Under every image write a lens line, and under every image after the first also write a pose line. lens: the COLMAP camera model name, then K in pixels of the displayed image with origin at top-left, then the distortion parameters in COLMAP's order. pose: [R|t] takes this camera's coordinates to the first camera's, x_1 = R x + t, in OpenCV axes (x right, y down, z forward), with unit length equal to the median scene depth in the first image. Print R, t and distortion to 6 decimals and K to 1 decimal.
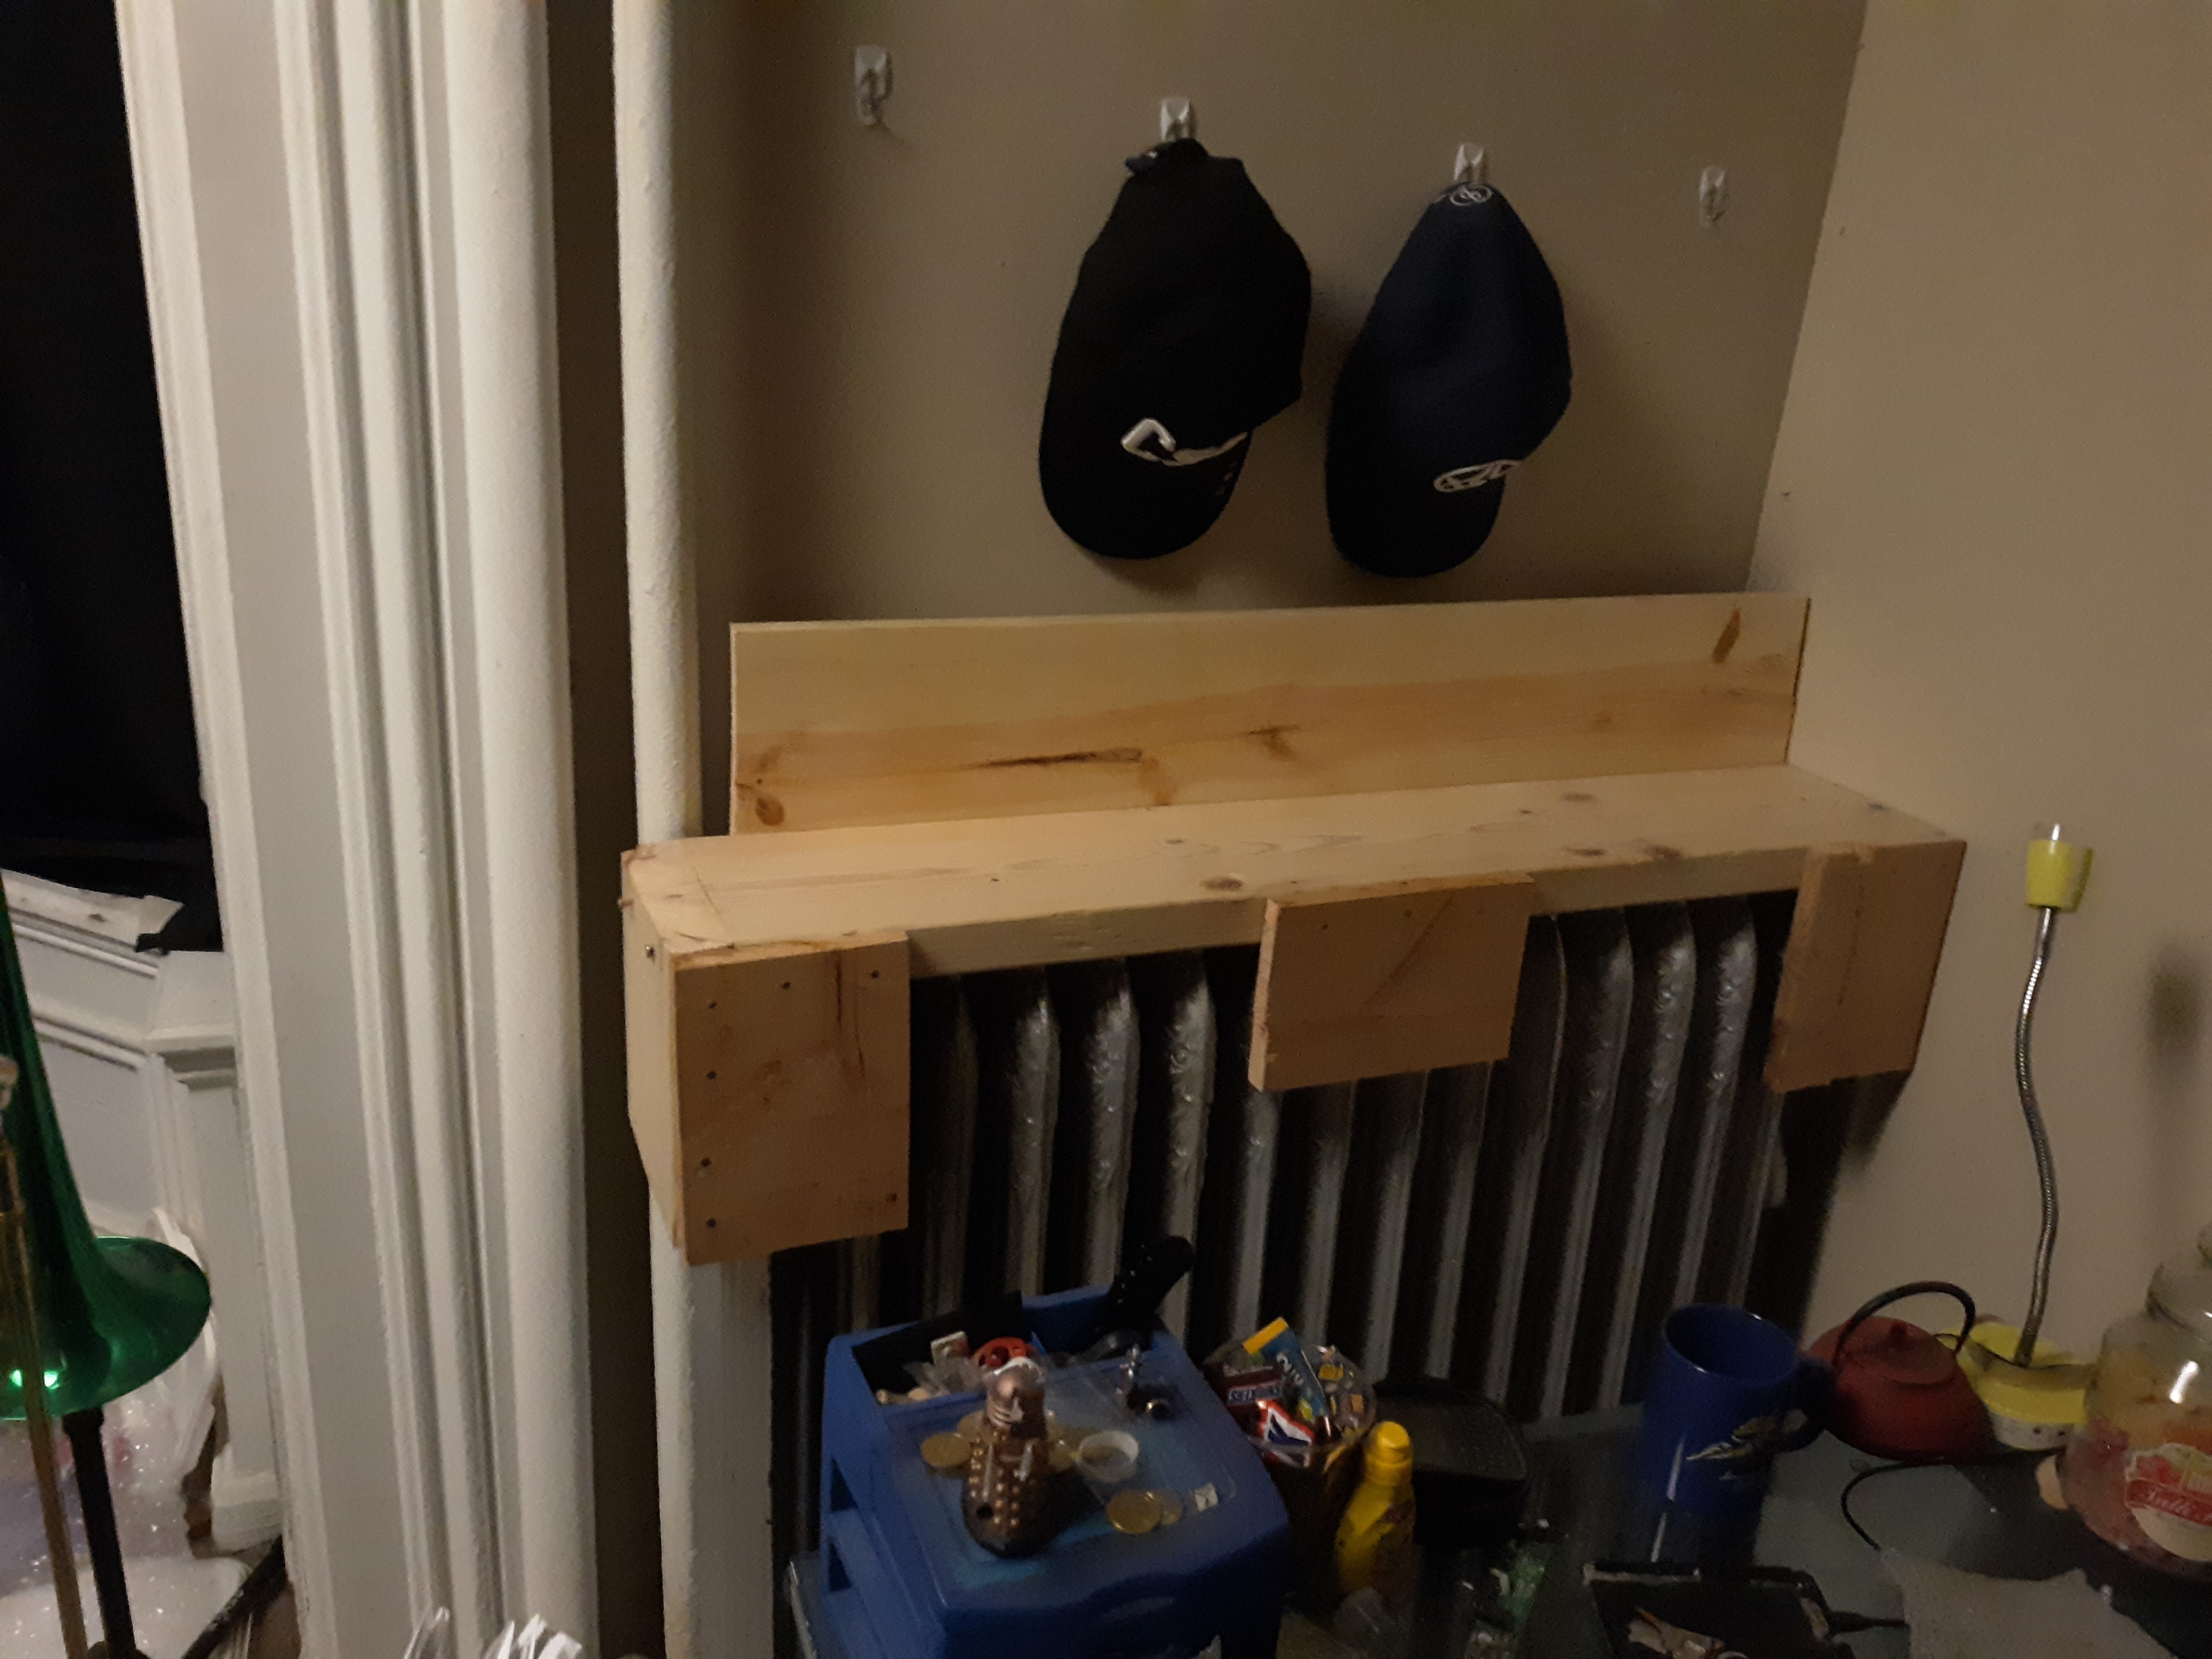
lens RADIAL K [[1839.9, 0, 1110.4], [0, 1839.9, 792.1], [0, 0, 1]] dist [0.013950, -0.012057]
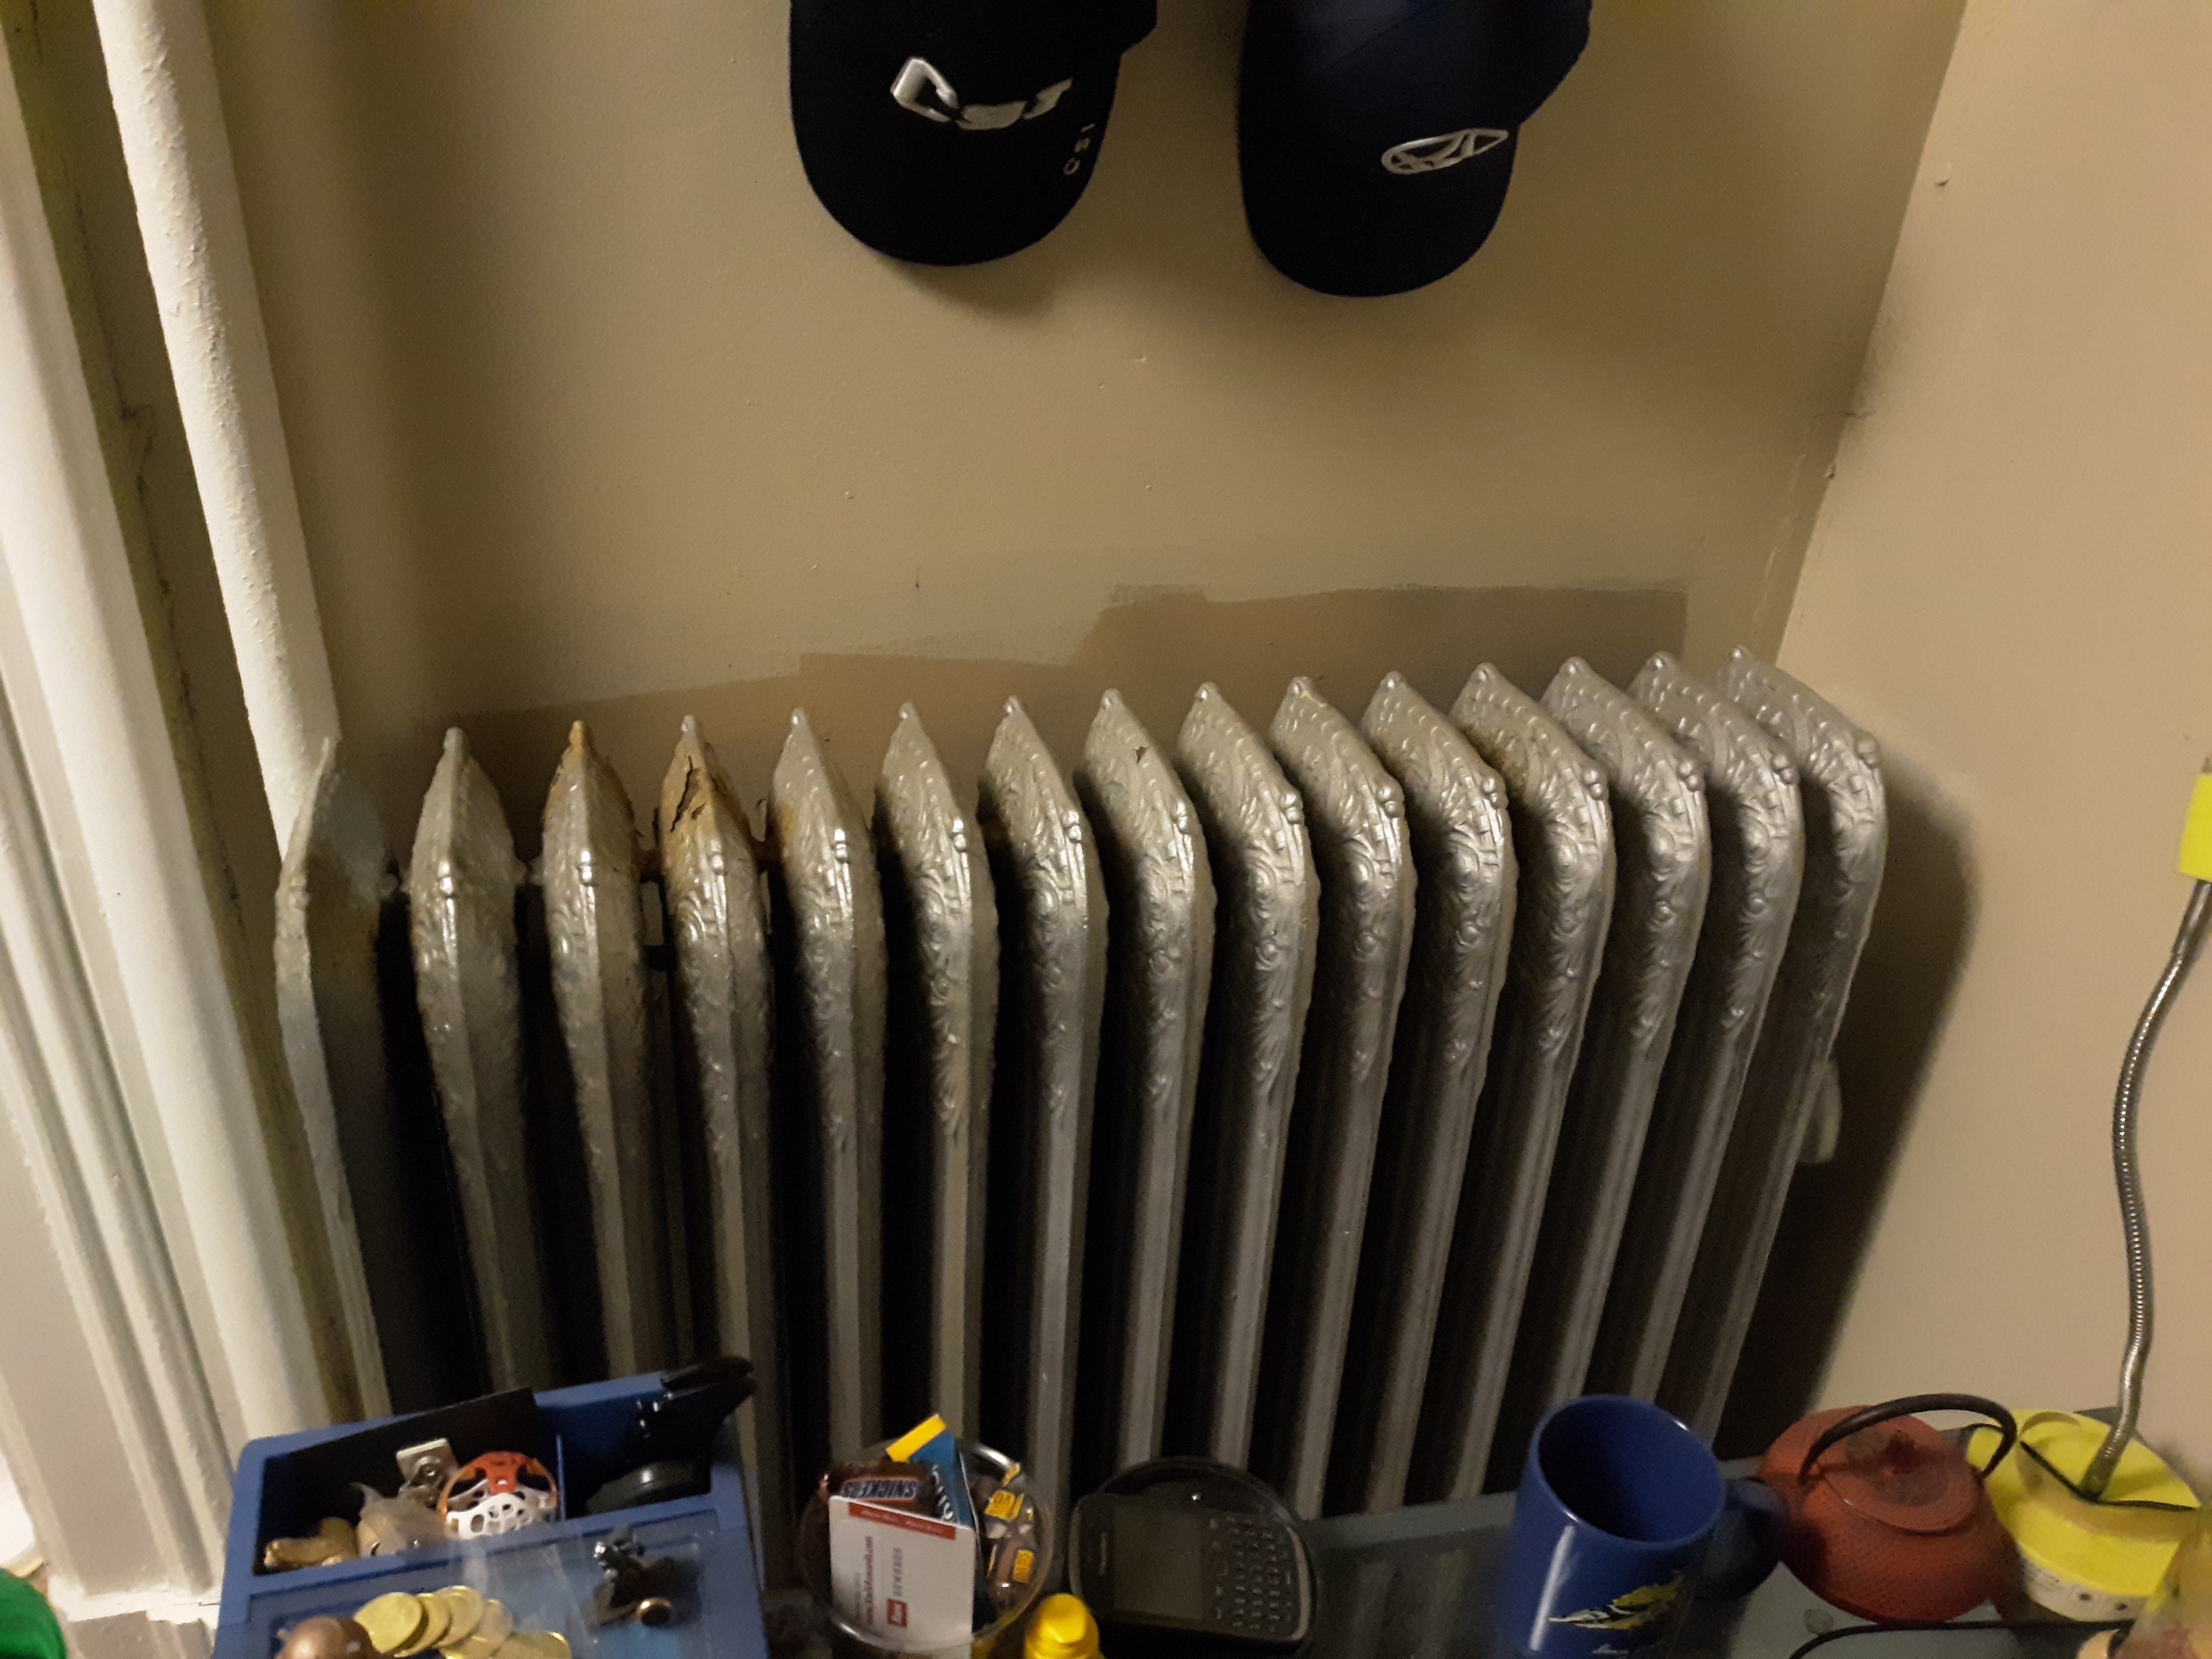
lens RADIAL K [[1845.7, 0, 1114.7], [0, 1845.7, 795.1], [0, 0, 1]] dist [0.000172, 0.004990]
pose [[0.991592, 0.056955, -0.116199, 0.183044], [-0.034214, 0.981370, 0.189055, -0.067515], [0.124802, -0.183490, 0.975067, 0.299191]]
